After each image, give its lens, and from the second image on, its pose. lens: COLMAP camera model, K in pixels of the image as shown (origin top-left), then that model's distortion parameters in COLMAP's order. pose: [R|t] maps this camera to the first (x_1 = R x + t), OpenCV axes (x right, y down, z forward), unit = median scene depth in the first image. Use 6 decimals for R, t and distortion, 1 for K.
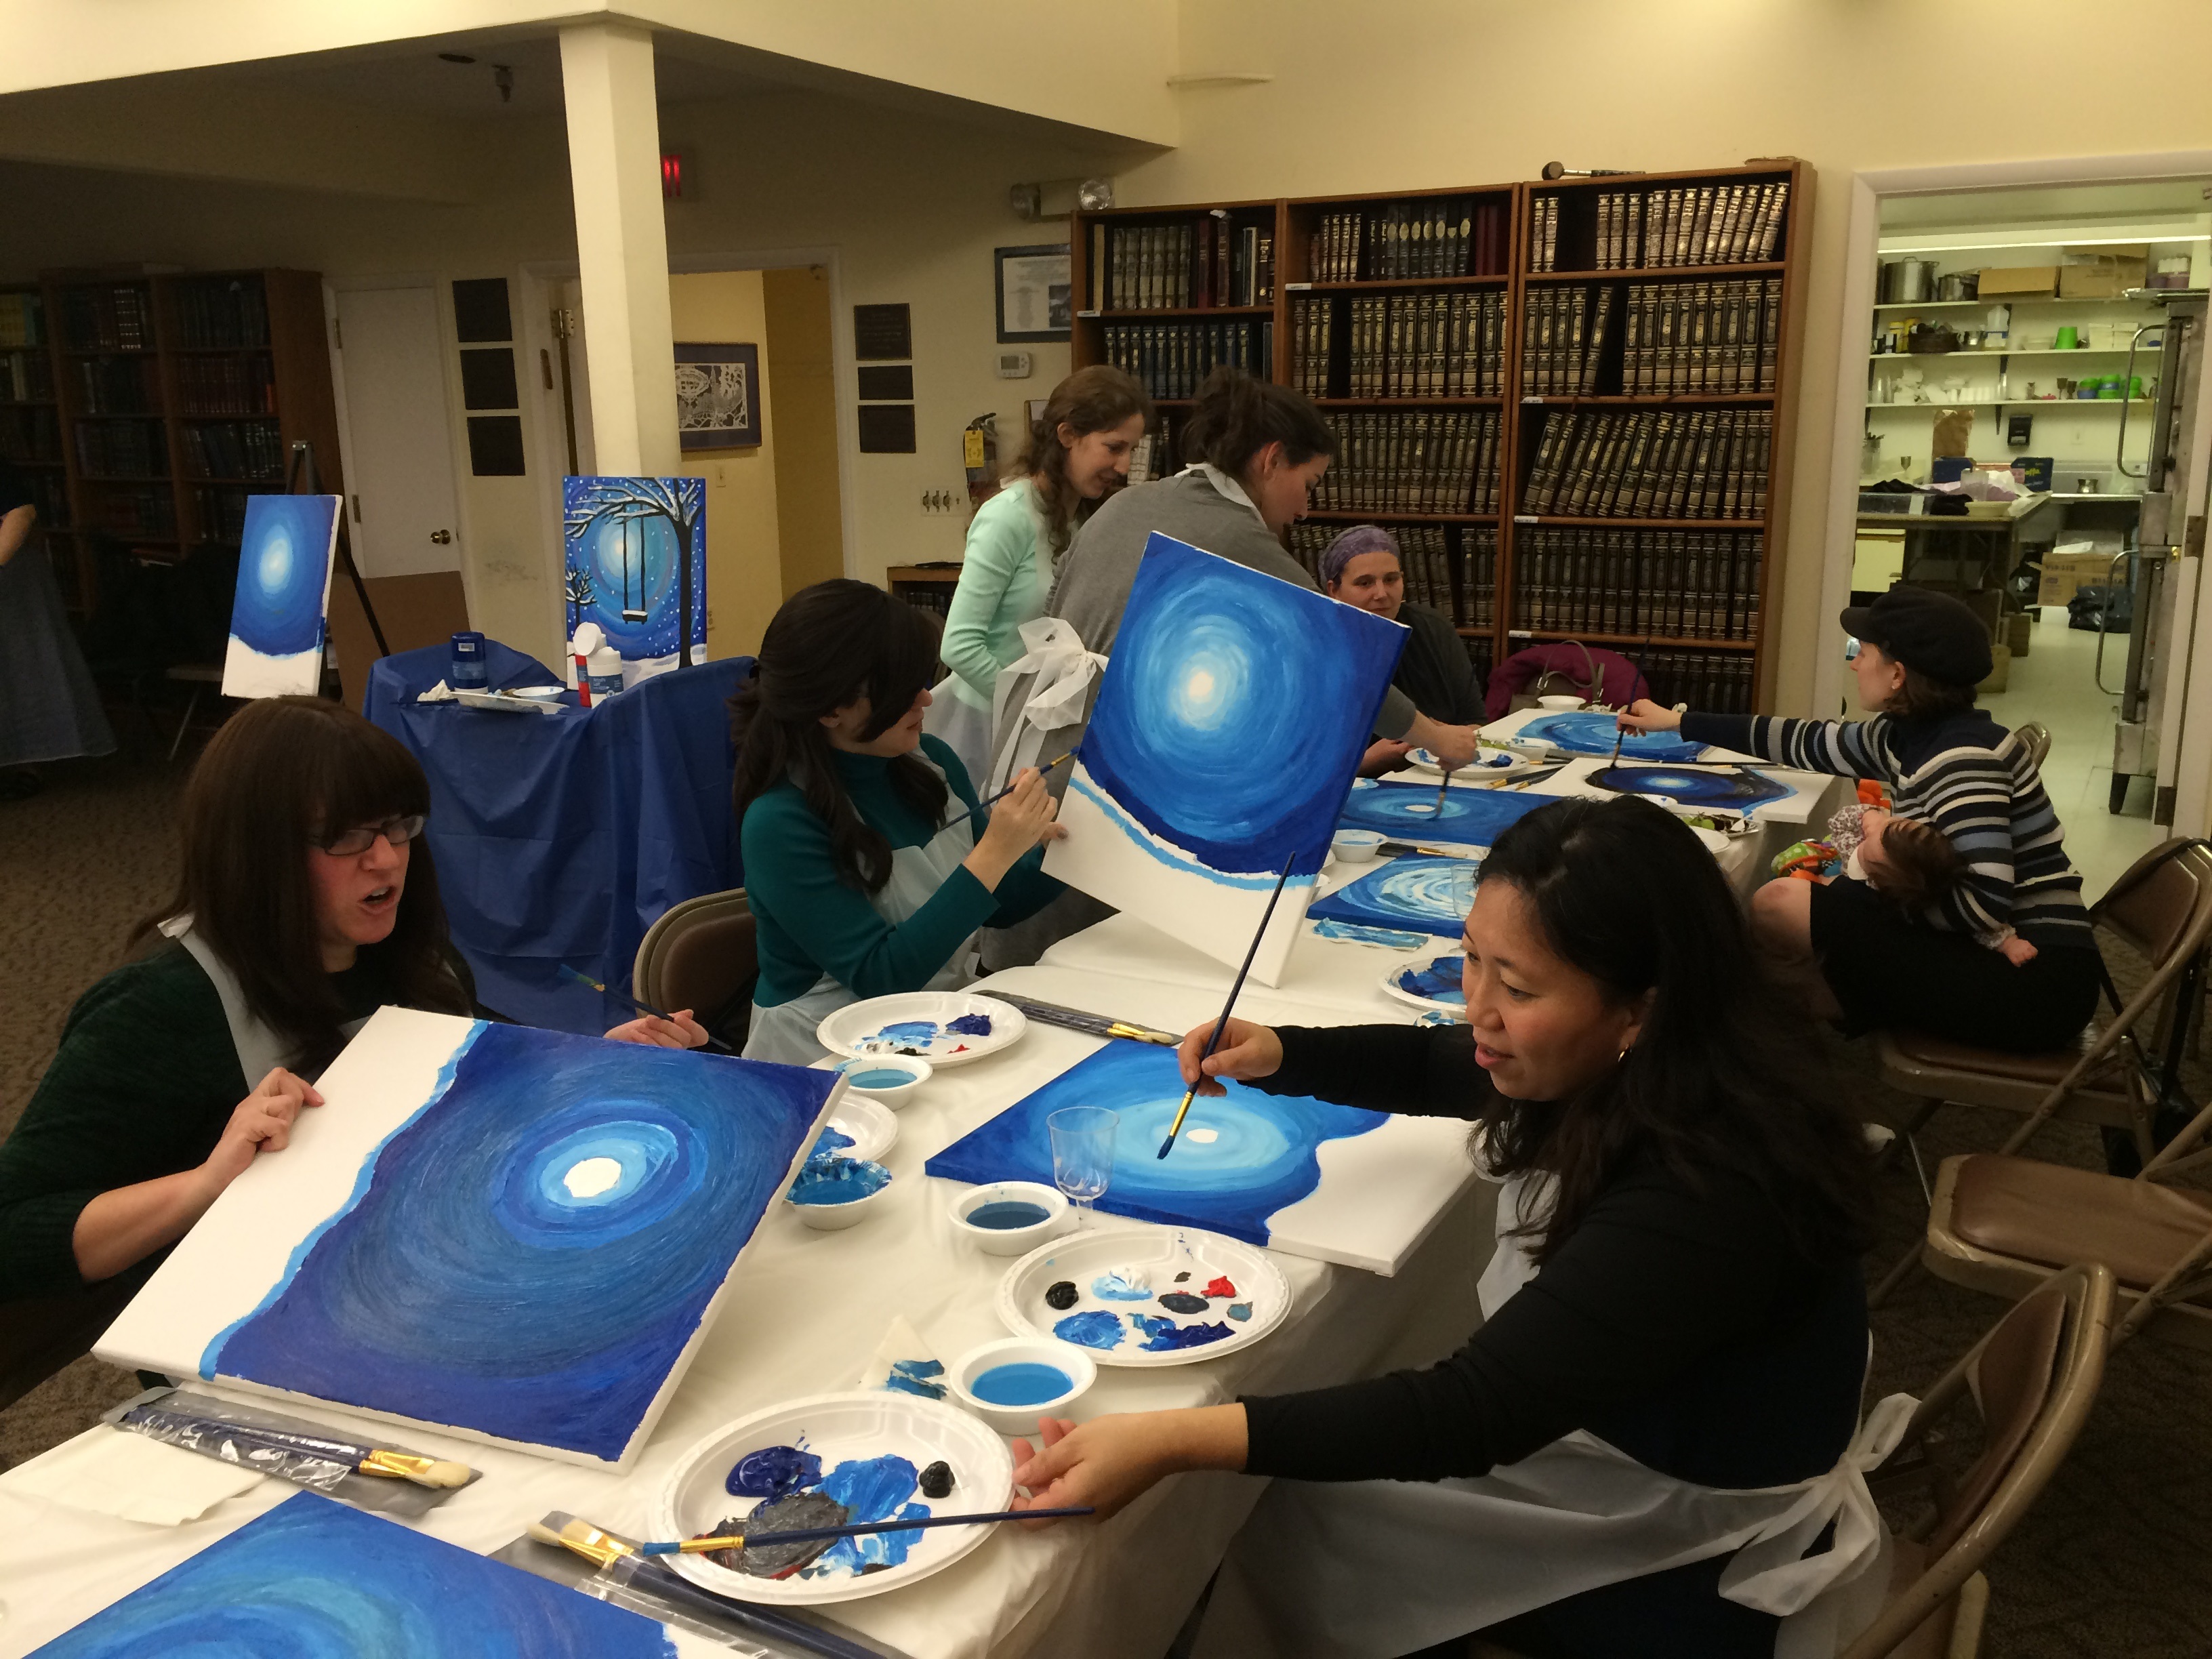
lens RADIAL K [[1841.1, 0, 1098.5], [0, 1841.1, 832.7], [0, 0, 1]] dist [0.038452, -0.015095]
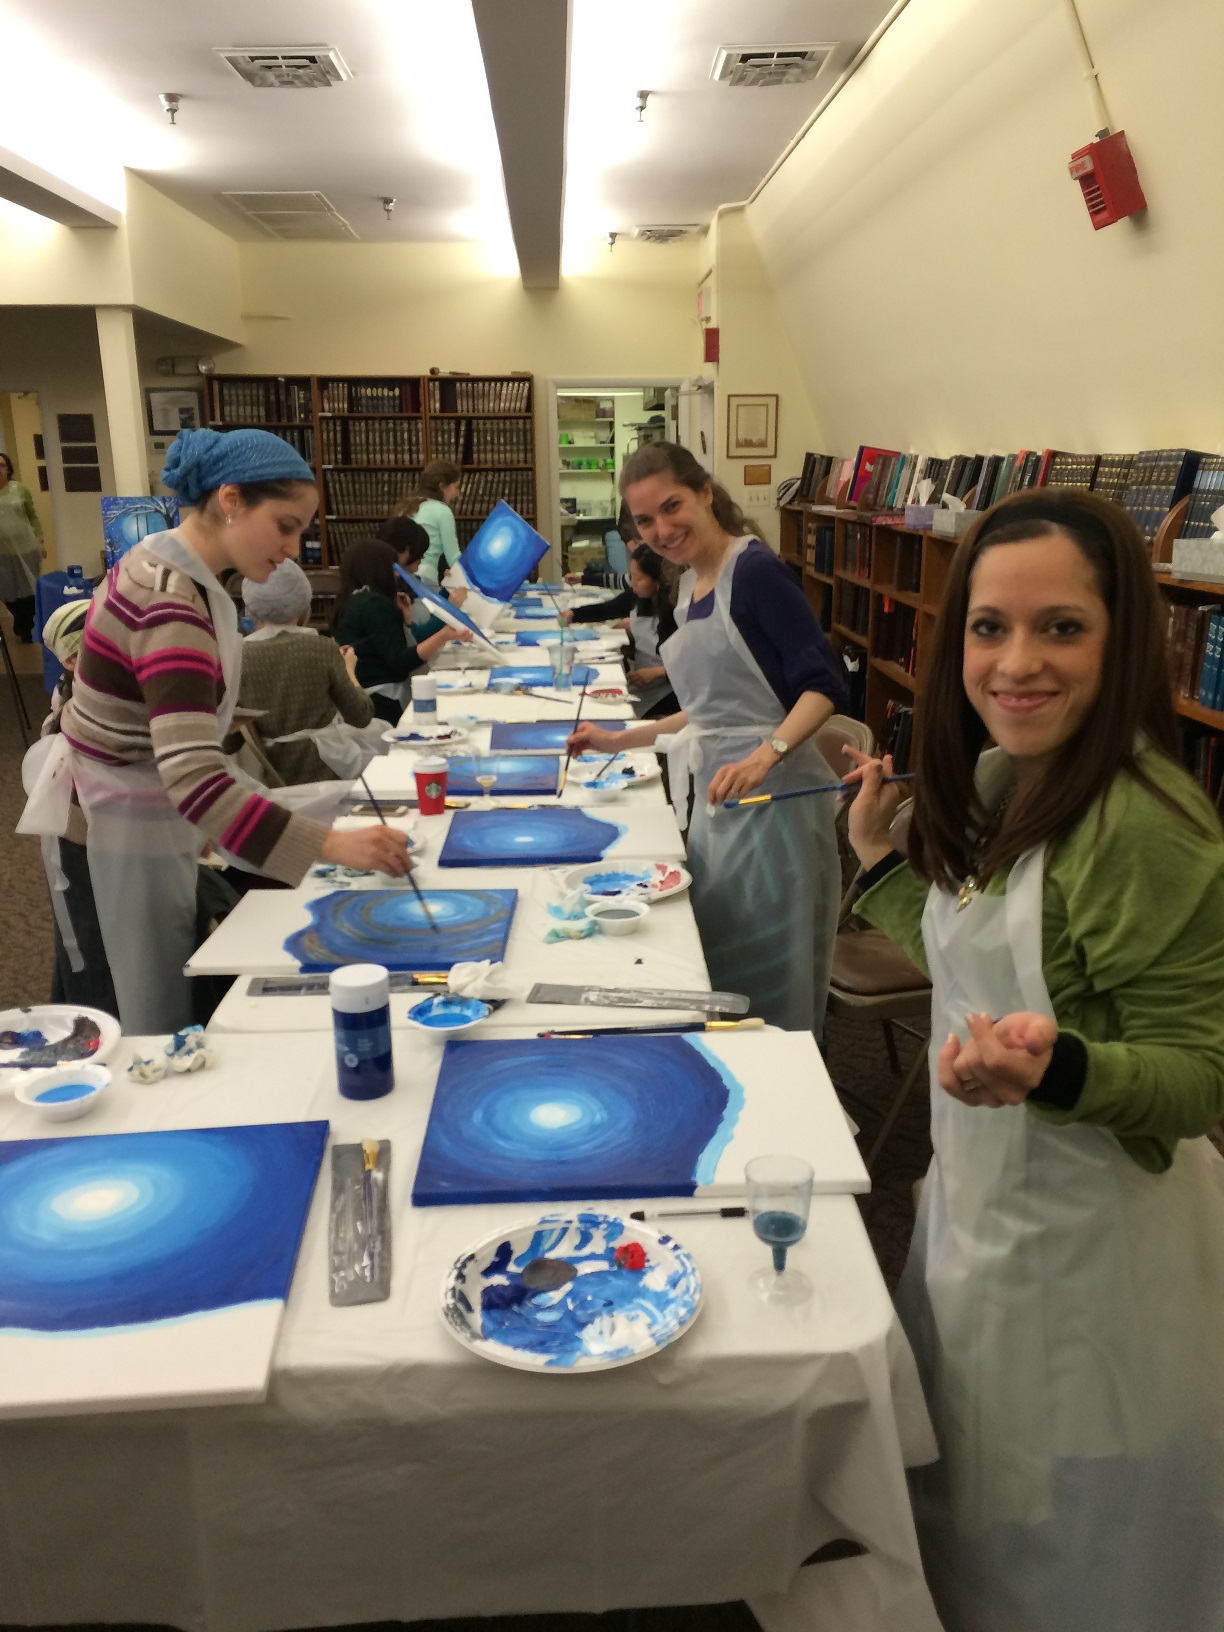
lens RADIAL K [[1358.4, 0, 616.3], [0, 1358.4, 817.2], [0, 0, 1]] dist [0.038452, -0.015095]
pose [[0.847598, -0.129839, 0.514509, -0.528885], [0.119695, 0.991395, 0.052998, 0.148590], [-0.516963, 0.016663, 0.855845, -0.614610]]
